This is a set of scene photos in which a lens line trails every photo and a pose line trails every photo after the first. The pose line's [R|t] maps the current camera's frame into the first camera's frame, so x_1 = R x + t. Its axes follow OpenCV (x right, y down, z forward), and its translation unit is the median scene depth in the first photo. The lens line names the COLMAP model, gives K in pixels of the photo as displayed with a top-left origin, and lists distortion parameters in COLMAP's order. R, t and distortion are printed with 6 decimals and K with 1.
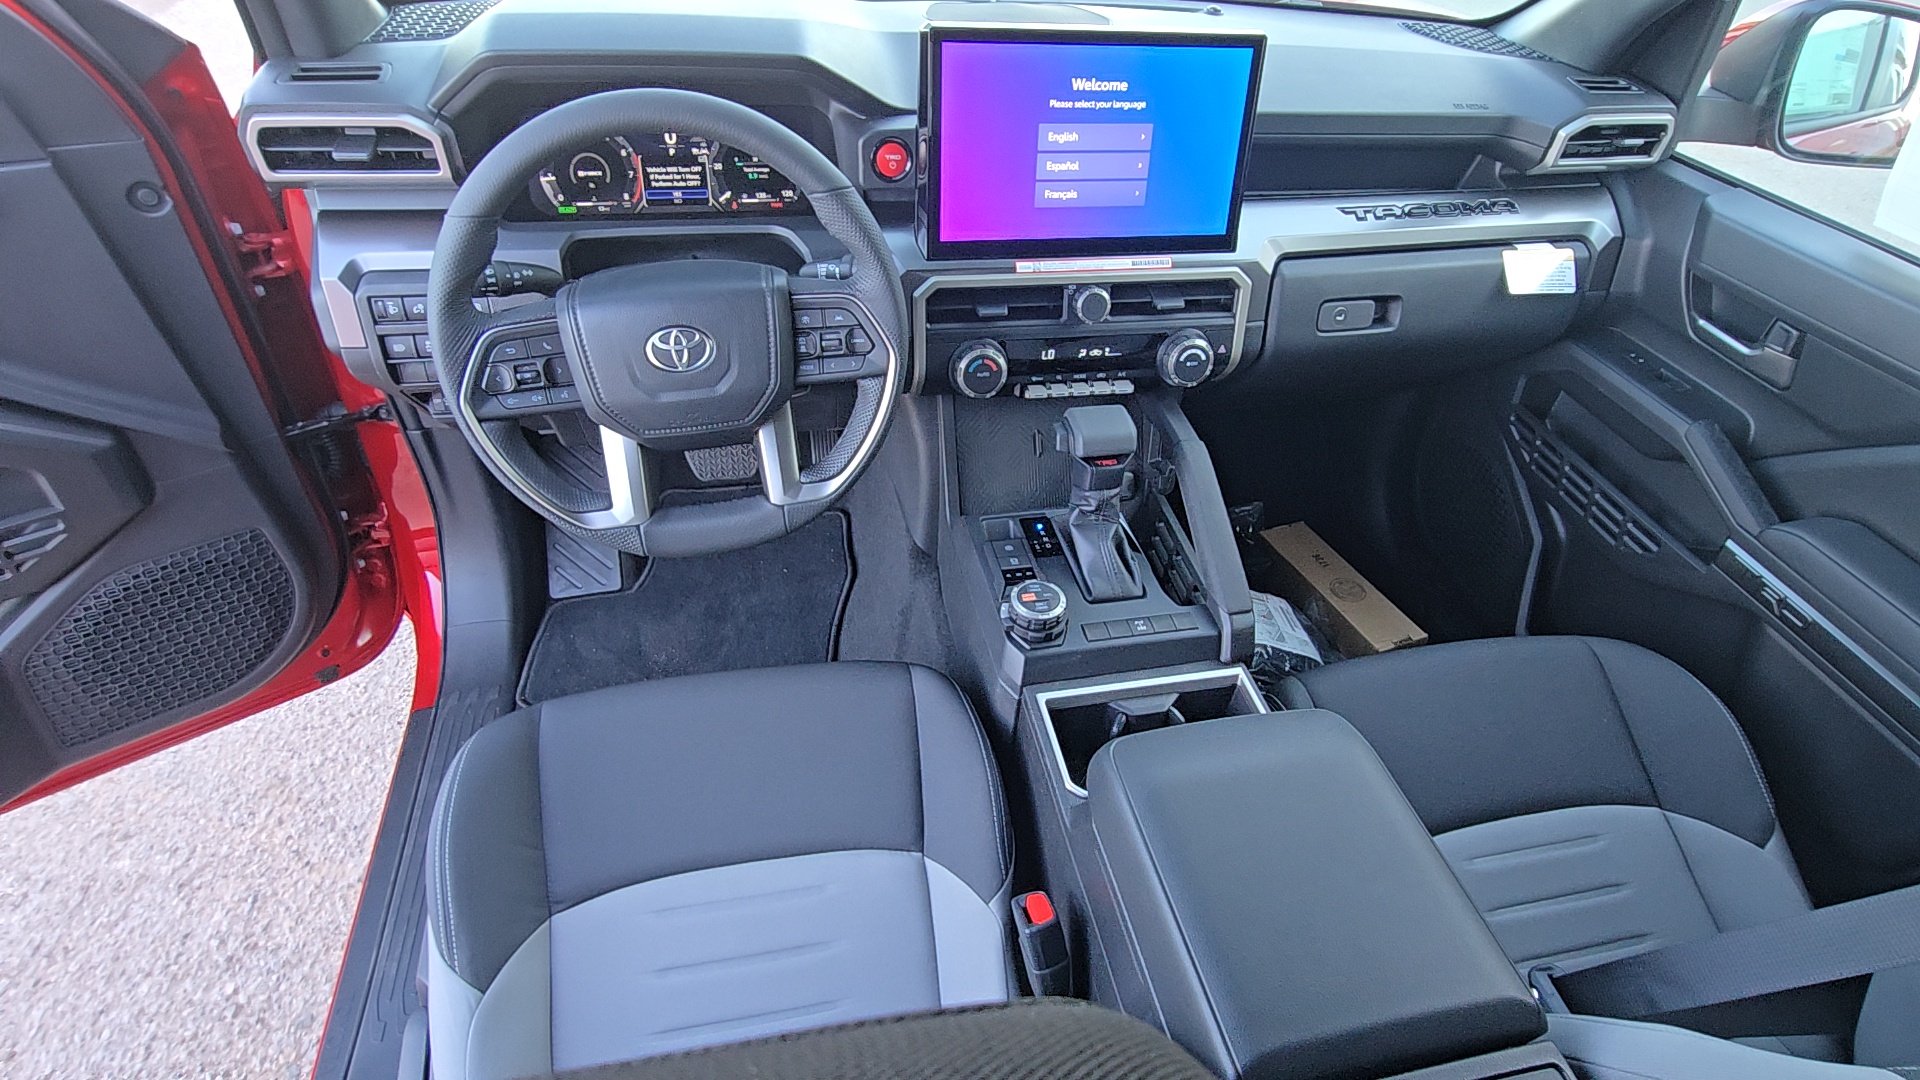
lens RADIAL K [[962.2, 0, 970.3], [0, 962.2, 543.8], [0, 0, 1]] dist [-0.005762, 0.005703]
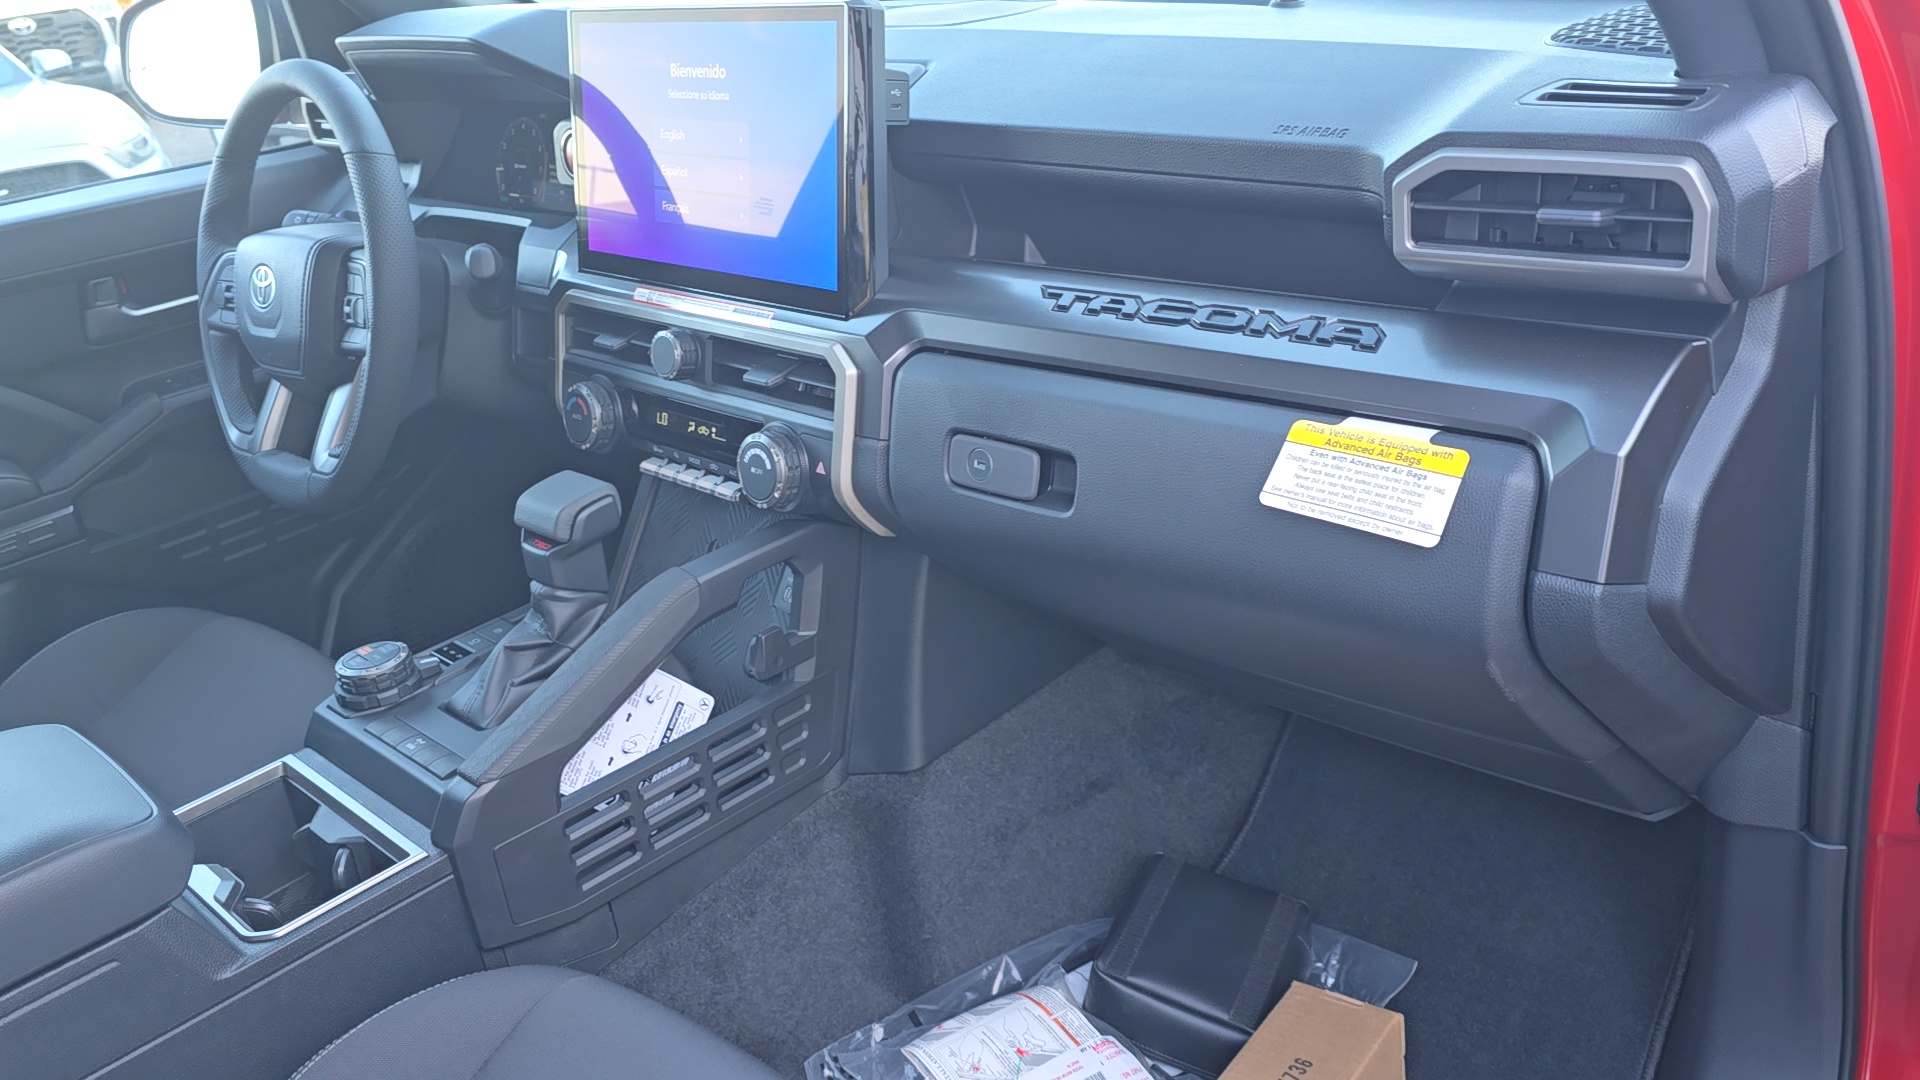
lens RADIAL K [[1587.7, 0, 960.7], [0, 1587.7, 553.5], [0, 0, 1]] dist [0.000365, 0.002671]
pose [[0.537412, 0.231642, -0.810882, 1.242003], [-0.431010, 0.901912, -0.028005, -0.173182], [0.724858, 0.364549, 0.584539, 0.512951]]
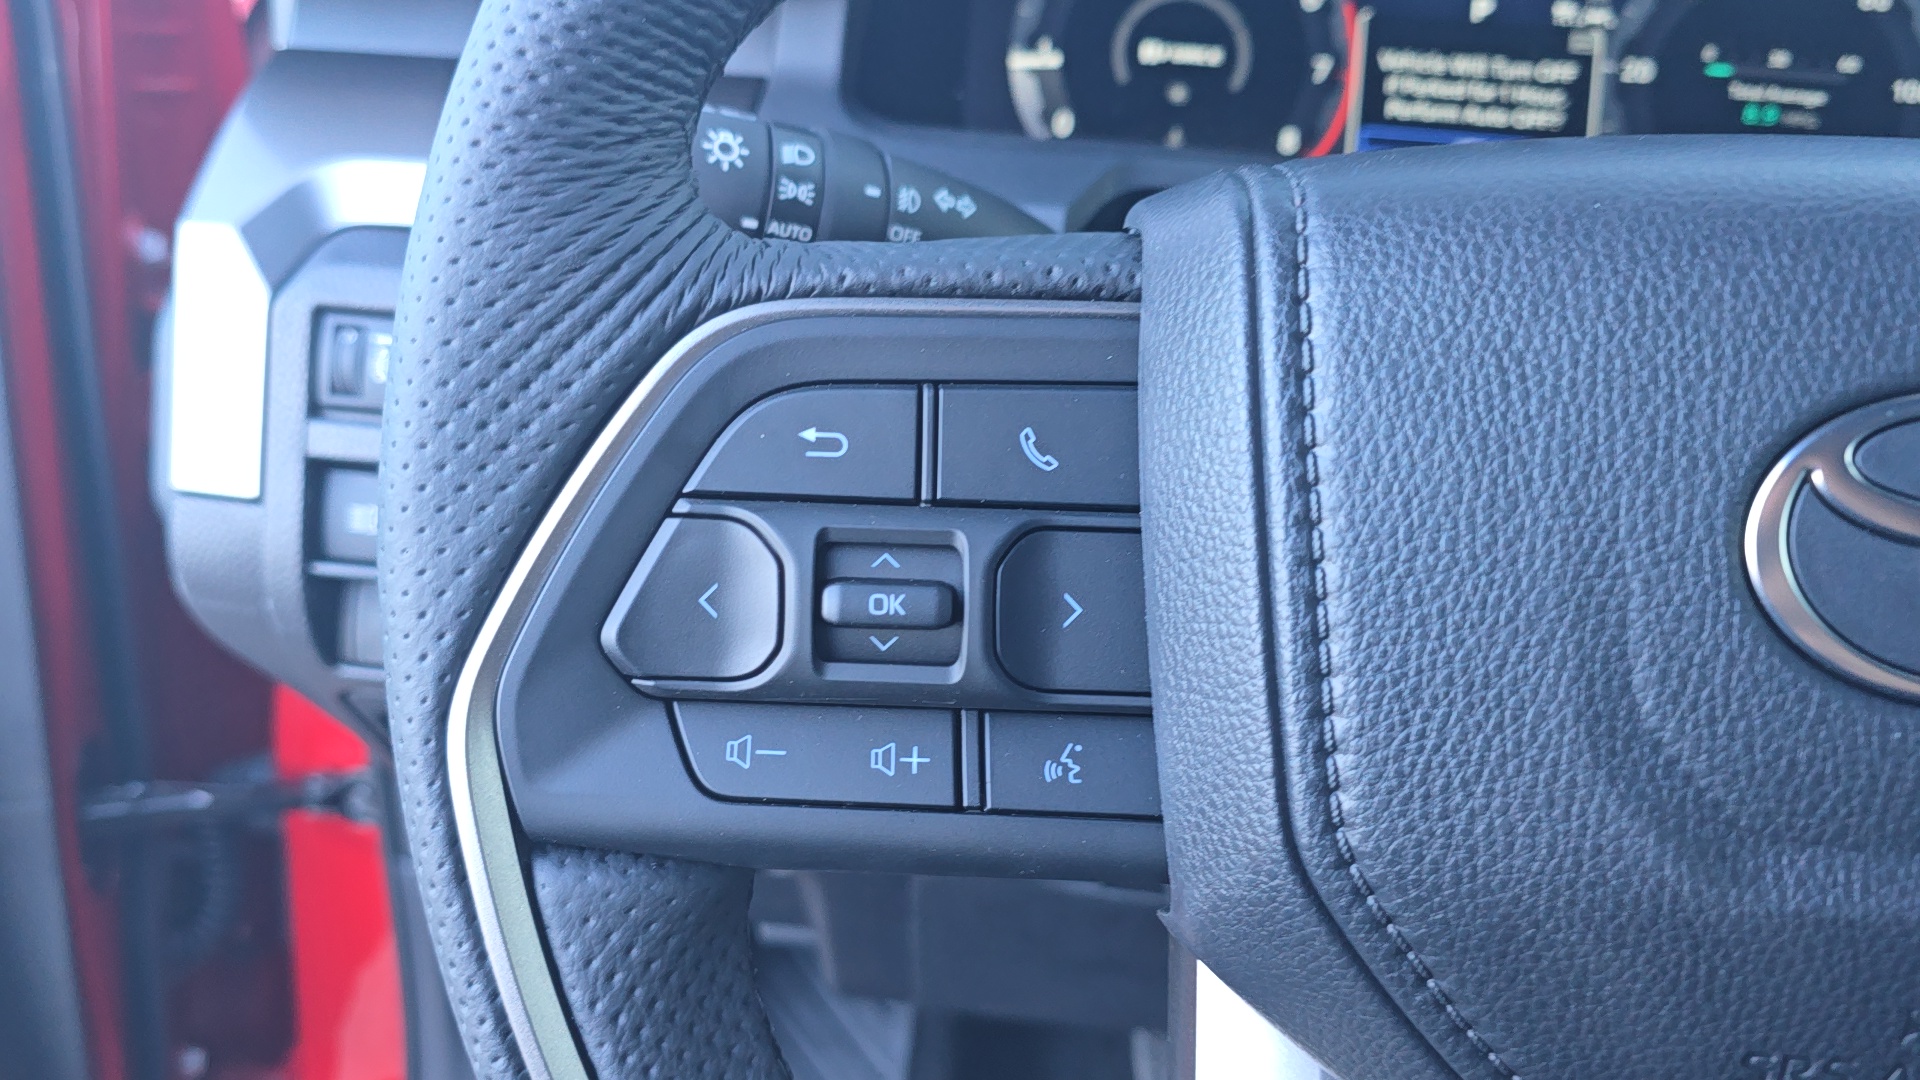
lens RADIAL K [[1659.6, 0, 994.7], [0, 1659.6, 547.5], [0, 0, 1]] dist [-0.034336, 0.001394]
pose [[0.953598, 0.102801, -0.282988, -0.292496], [-0.200984, 0.917177, -0.344081, -0.075861], [0.224178, 0.384991, 0.895280, 0.603509]]
